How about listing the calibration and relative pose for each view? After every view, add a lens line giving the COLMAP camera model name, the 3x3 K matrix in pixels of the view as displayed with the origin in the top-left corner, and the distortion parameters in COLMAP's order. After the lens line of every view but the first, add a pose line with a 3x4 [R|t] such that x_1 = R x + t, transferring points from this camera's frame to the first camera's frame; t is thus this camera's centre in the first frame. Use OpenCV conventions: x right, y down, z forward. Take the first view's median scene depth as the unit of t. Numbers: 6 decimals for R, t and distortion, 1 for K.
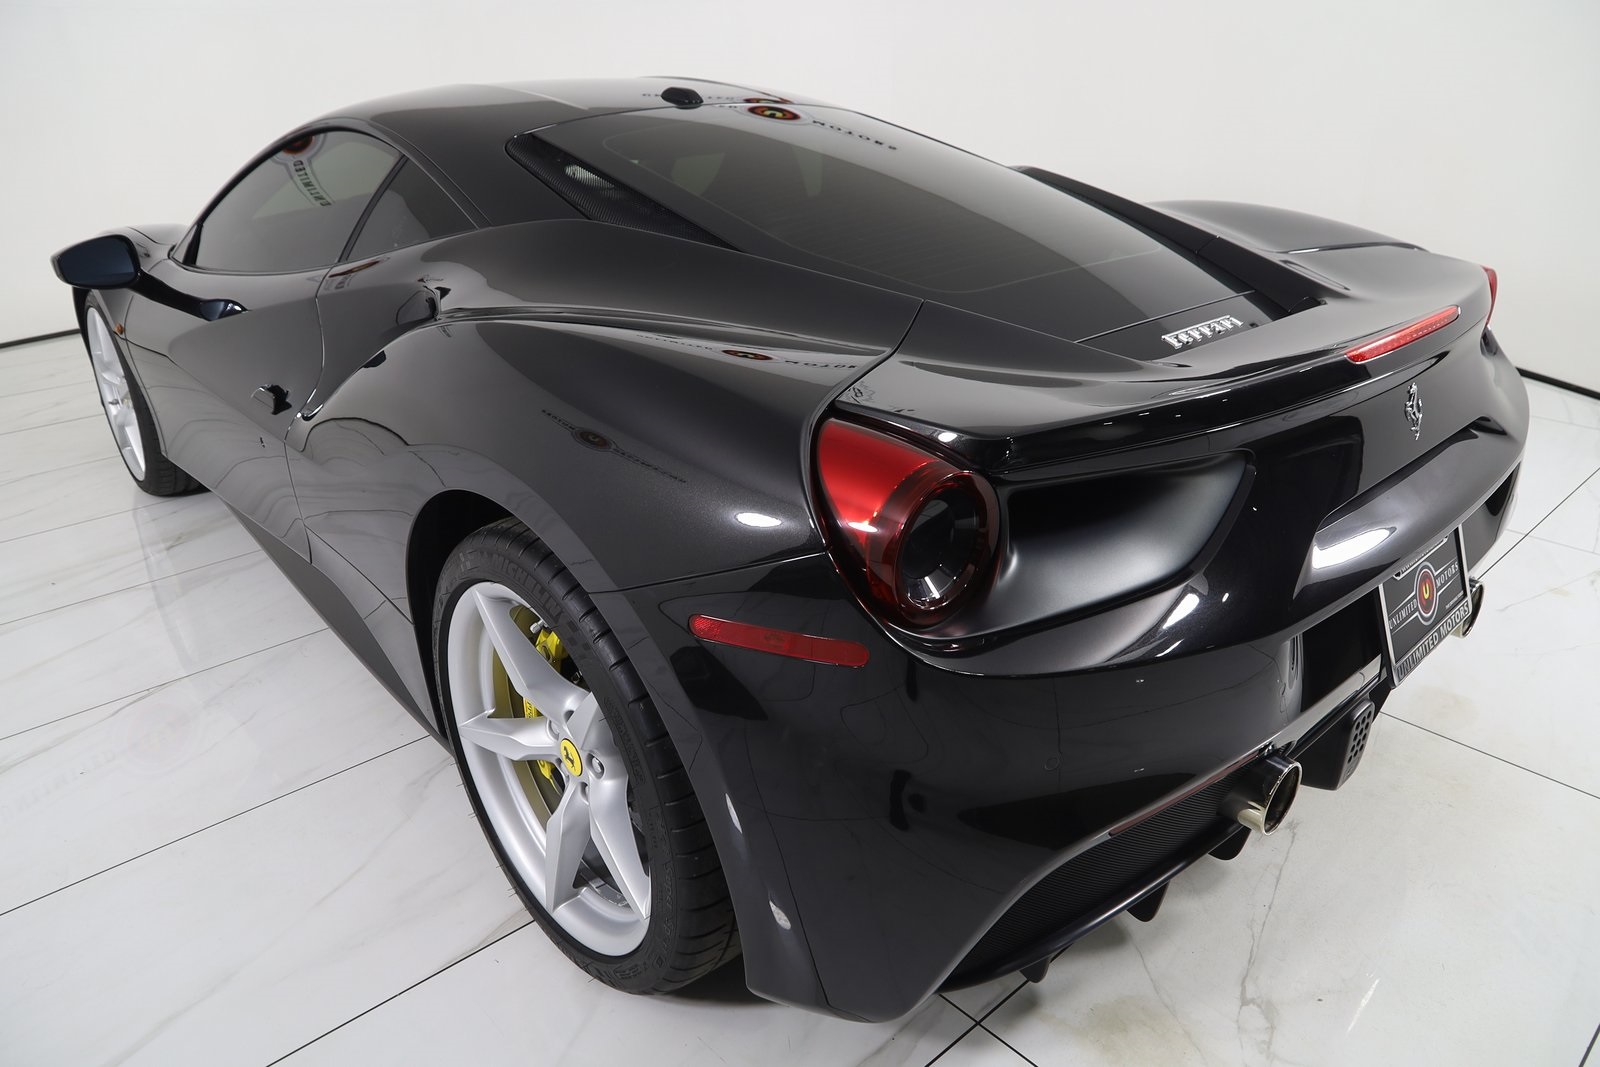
lens RADIAL K [[1133.0, 0, 820.1], [0, 1133.0, 542.1], [0, 0, 1]] dist [-0.129760, 0.096389]
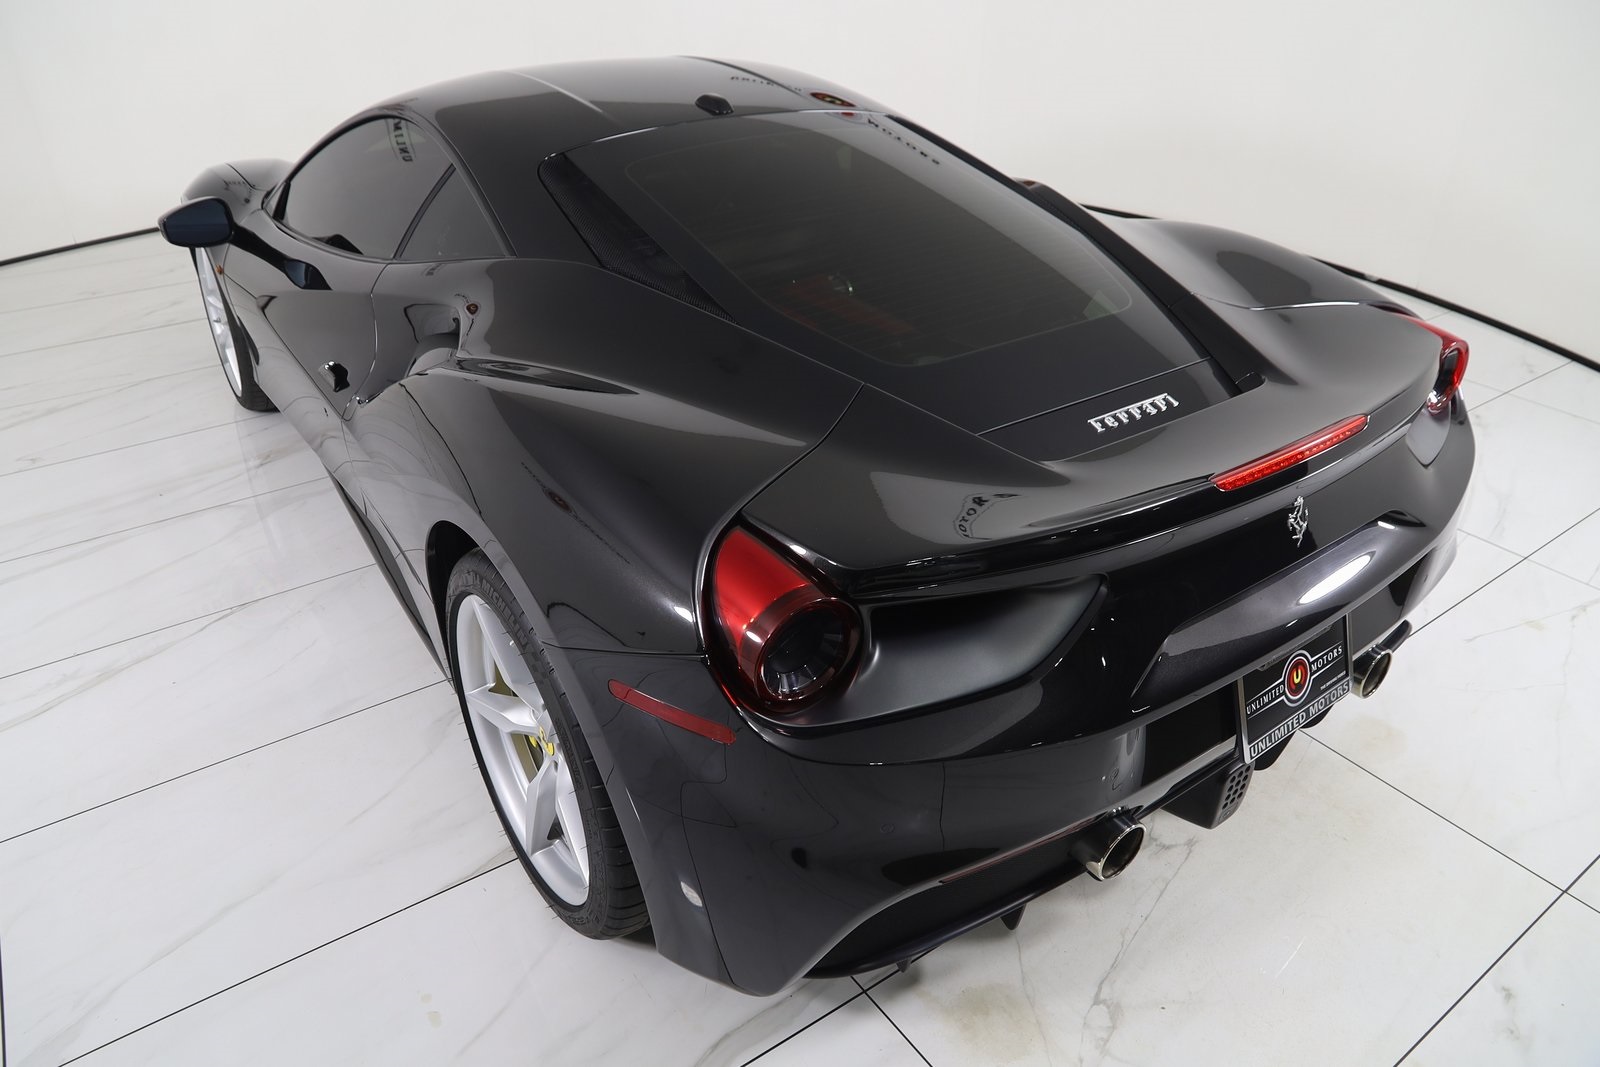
lens RADIAL K [[1133.0, 0, 820.1], [0, 1133.0, 542.1], [0, 0, 1]] dist [-0.129760, 0.096389]
pose [[0.992494, 0.085411, -0.087521, 0.155136], [-0.074502, 0.989838, 0.121120, -0.183698], [0.096977, -0.113690, 0.988772, -0.133561]]
